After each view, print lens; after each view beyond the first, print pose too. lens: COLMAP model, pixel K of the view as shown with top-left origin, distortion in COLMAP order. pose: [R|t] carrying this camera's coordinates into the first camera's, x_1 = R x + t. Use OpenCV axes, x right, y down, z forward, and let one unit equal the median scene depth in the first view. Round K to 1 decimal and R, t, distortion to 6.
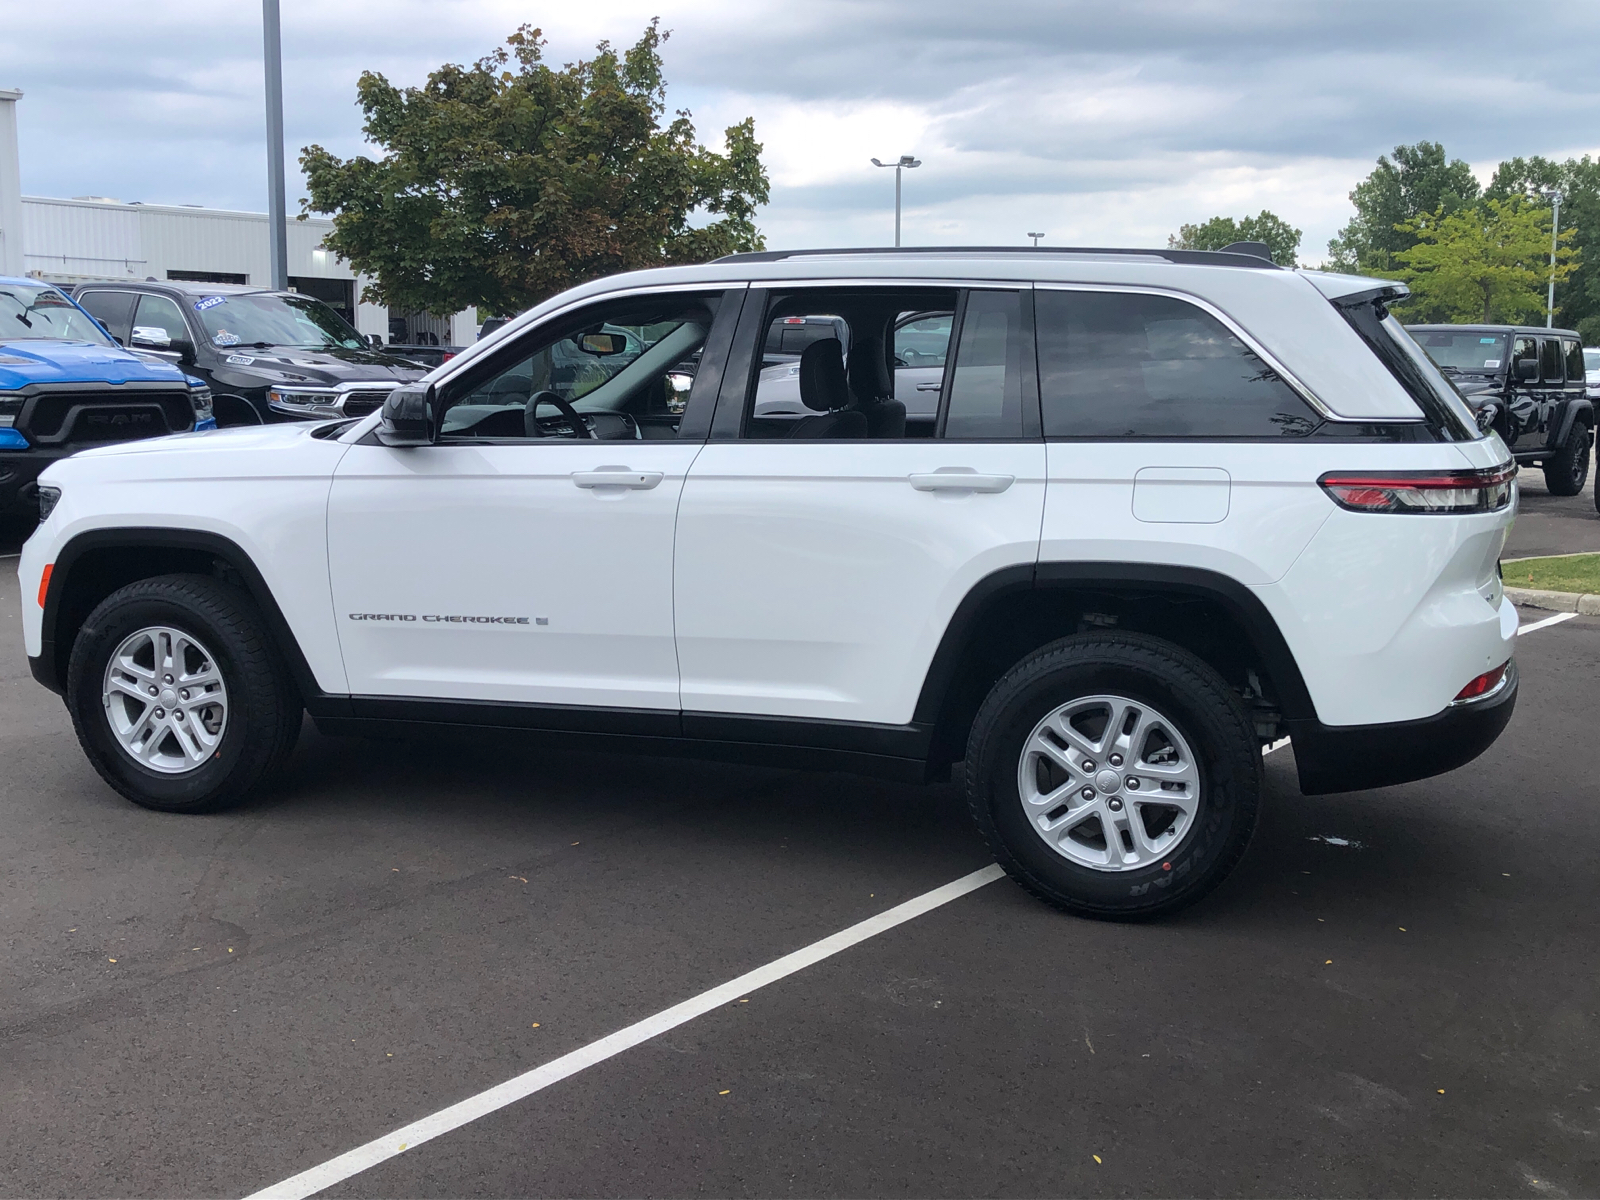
lens RADIAL K [[1673.2, 0, 800.0], [0, 1673.2, 600.0], [0, 0, 1]] dist [0.054255, -0.123734]
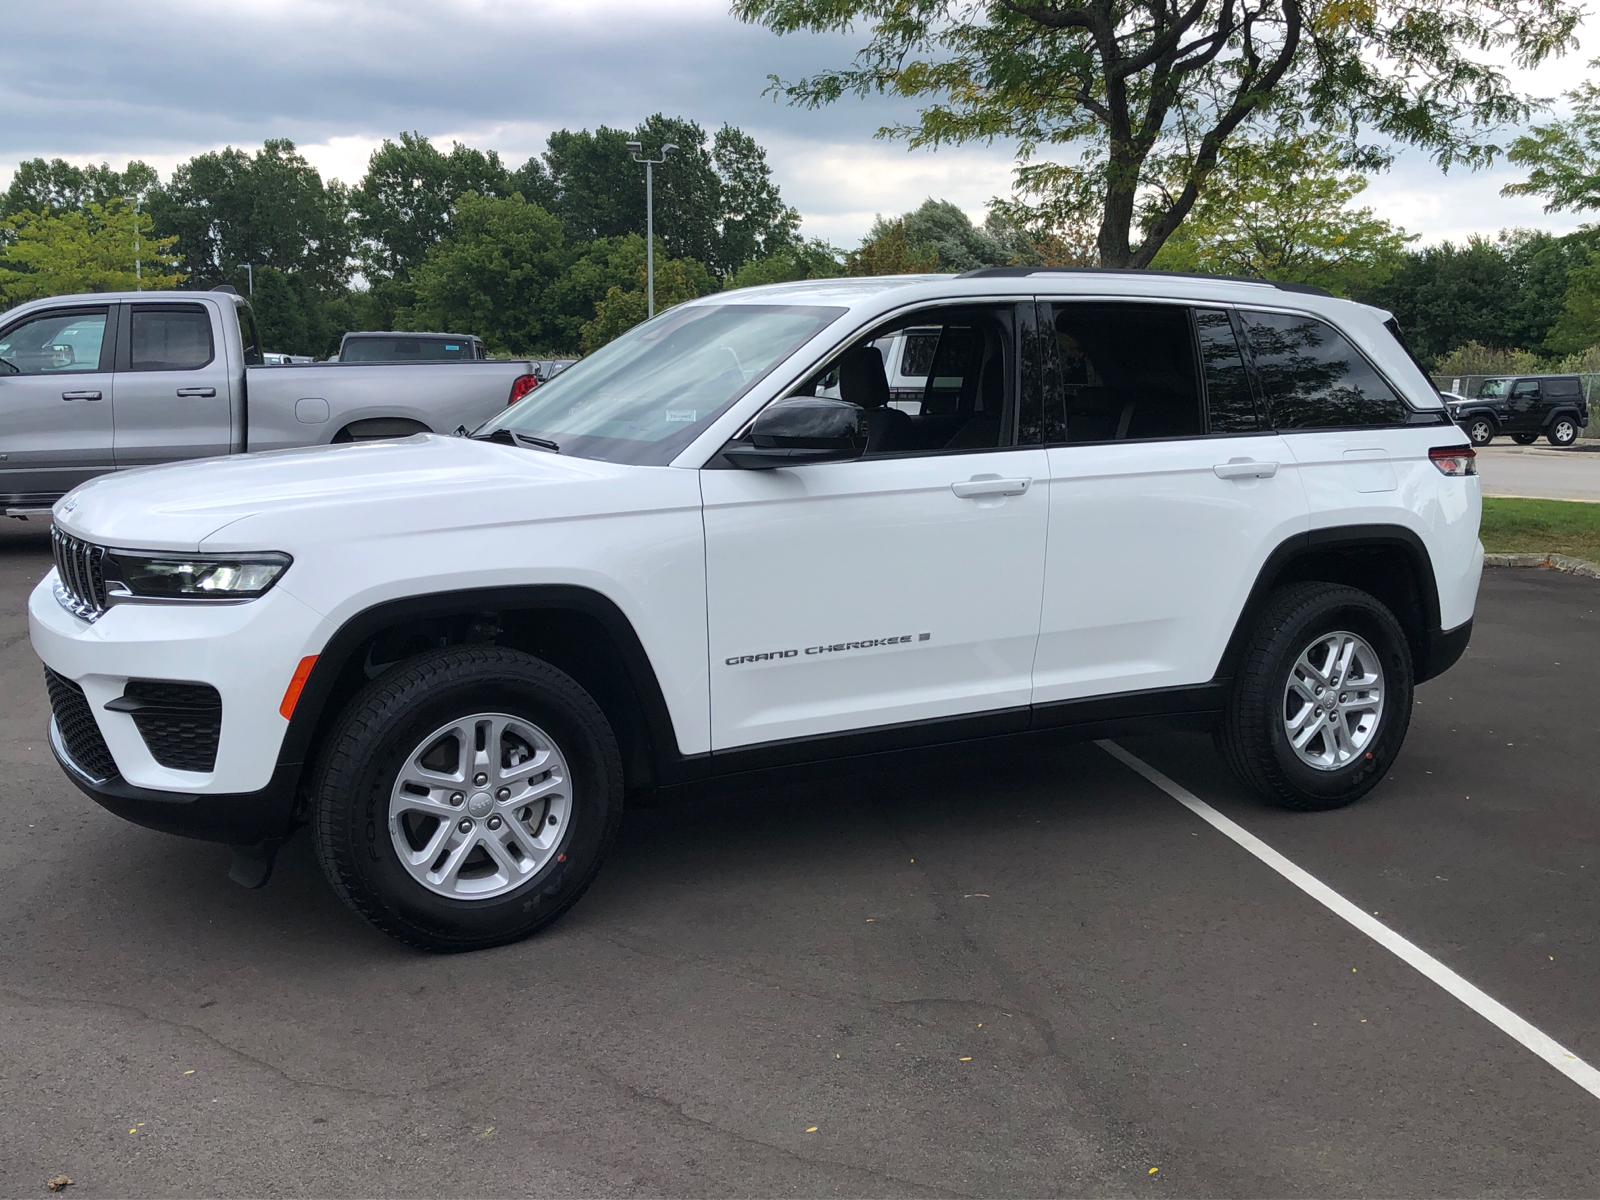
lens RADIAL K [[1661.2, 0, 800.0], [0, 1661.2, 600.0], [0, 0, 1]] dist [0.113339, -0.290377]
pose [[0.672011, -0.105578, 0.732976, -0.890822], [0.106640, 0.993265, 0.045300, -0.058999], [-0.732823, 0.047722, 0.678744, 0.380286]]
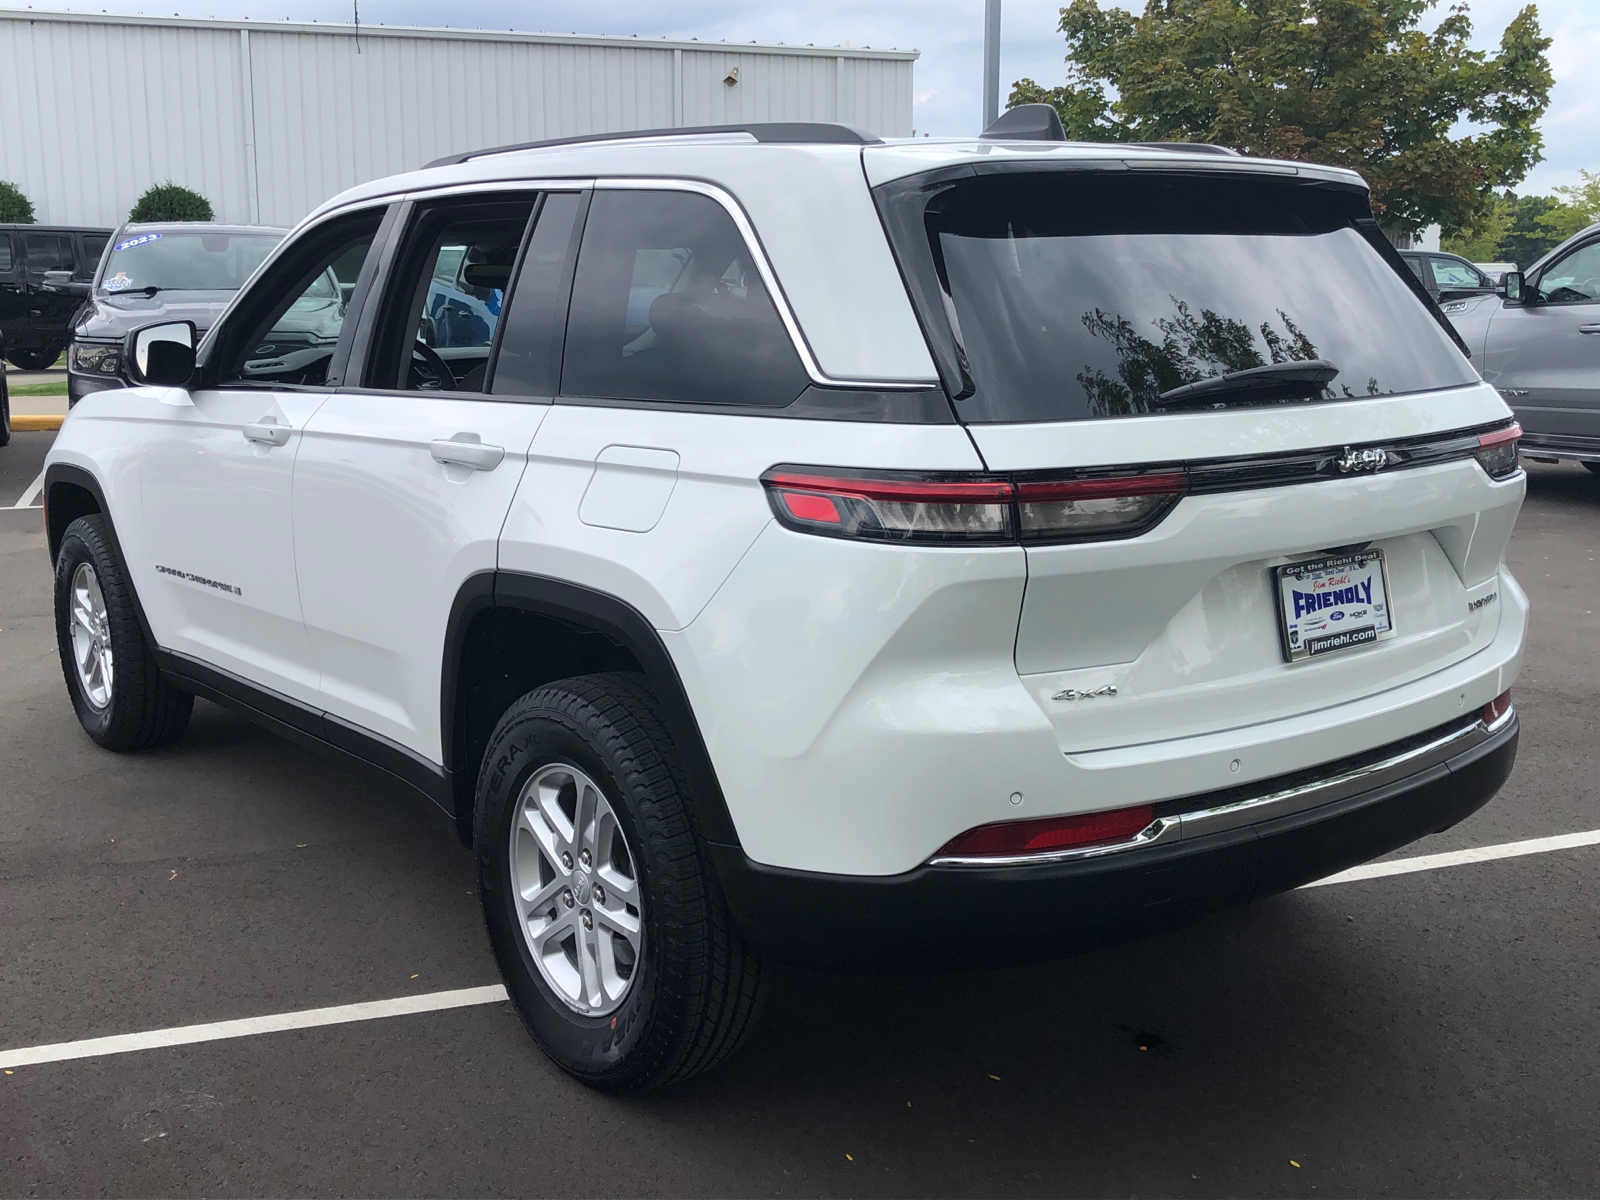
lens RADIAL K [[1665.5, 0, 800.0], [0, 1665.5, 600.0], [0, 0, 1]] dist [0.116523, -0.341306]
pose [[0.835209, 0.090124, -0.542497, 0.560232], [-0.072068, 0.995910, 0.054496, -0.050758], [0.545190, -0.006419, 0.838288, 0.406533]]
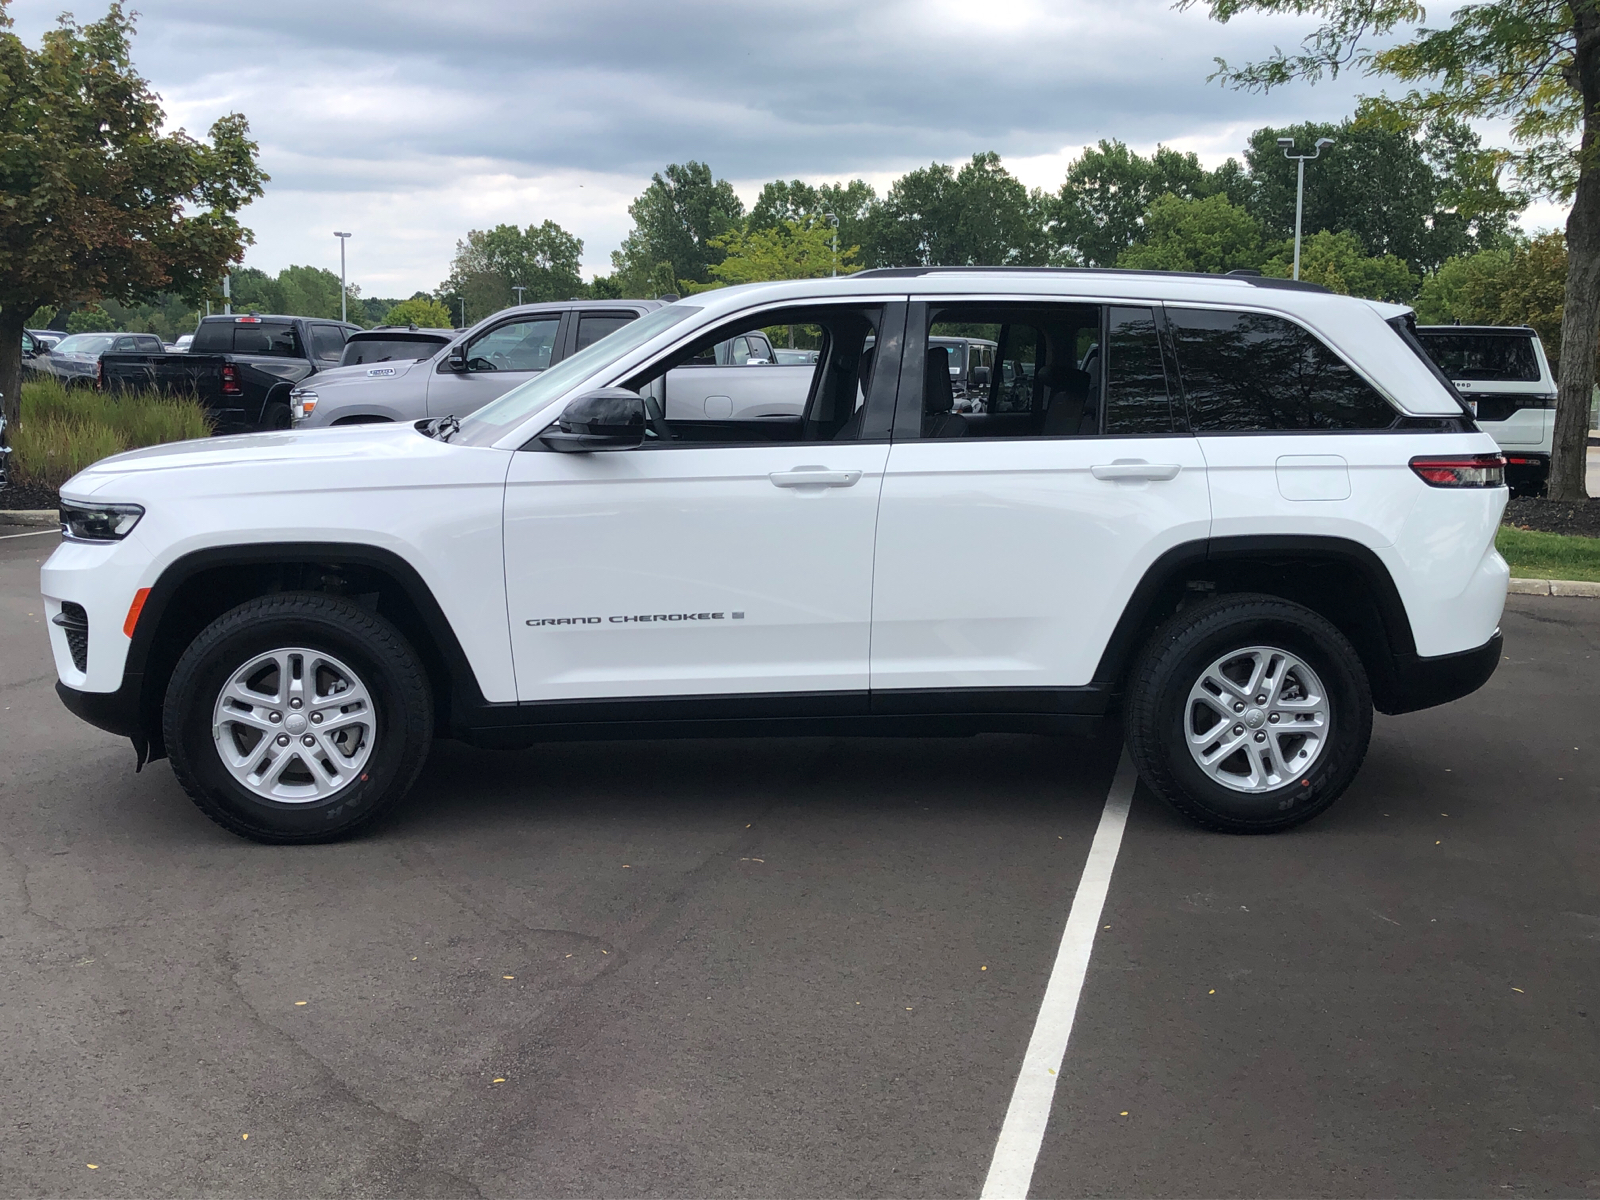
lens RADIAL K [[1661.2, 0, 800.0], [0, 1661.2, 600.0], [0, 0, 1]] dist [0.113339, -0.290377]
pose [[0.914016, -0.052962, 0.402206, -0.522967], [0.053616, 0.998515, 0.009641, -0.004651], [-0.402120, 0.012753, 0.915498, 0.029319]]
